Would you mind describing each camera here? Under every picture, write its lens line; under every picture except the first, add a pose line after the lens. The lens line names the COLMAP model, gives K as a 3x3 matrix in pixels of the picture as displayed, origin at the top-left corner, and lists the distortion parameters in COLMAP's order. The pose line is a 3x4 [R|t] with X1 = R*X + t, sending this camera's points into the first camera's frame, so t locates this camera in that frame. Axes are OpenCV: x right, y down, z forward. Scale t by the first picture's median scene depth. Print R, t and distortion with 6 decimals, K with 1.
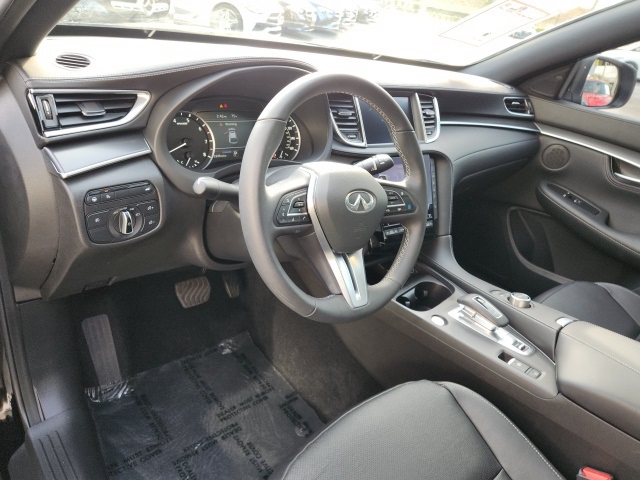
lens RADIAL K [[455.9, 0, 316.7], [0, 455.9, 241.8], [0, 0, 1]] dist [0.075672, -0.066367]
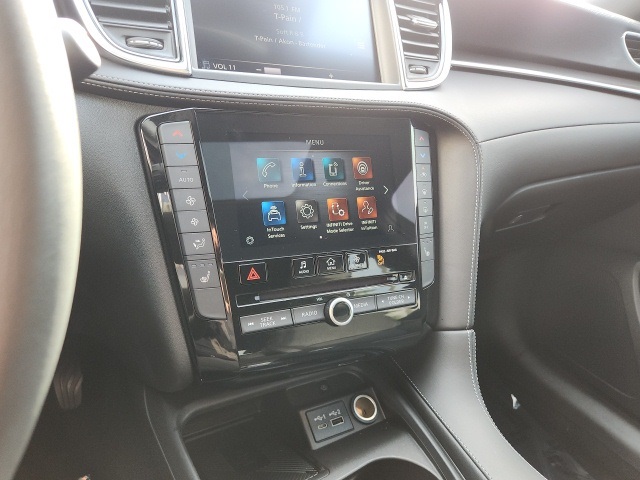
lens RADIAL K [[455.9, 0, 315.9], [0, 455.9, 242.3], [0, 0, 1]] dist [0.075672, -0.066367]
pose [[0.979203, 0.026879, -0.201095, 0.238457], [-0.046505, 0.994531, -0.093515, -0.044485], [0.197482, 0.100922, 0.975098, 0.594610]]
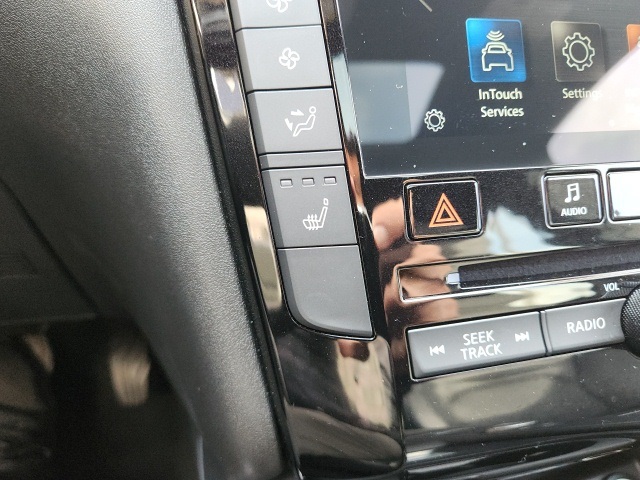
lens RADIAL K [[455.9, 0, 322.4], [0, 455.9, 239.4], [0, 0, 1]] dist [0.075672, -0.066367]
pose [[0.933218, 0.051063, -0.355662, 0.148425], [-0.072775, 0.996196, -0.047926, -0.035991], [0.351862, 0.070609, 0.933385, 0.774106]]
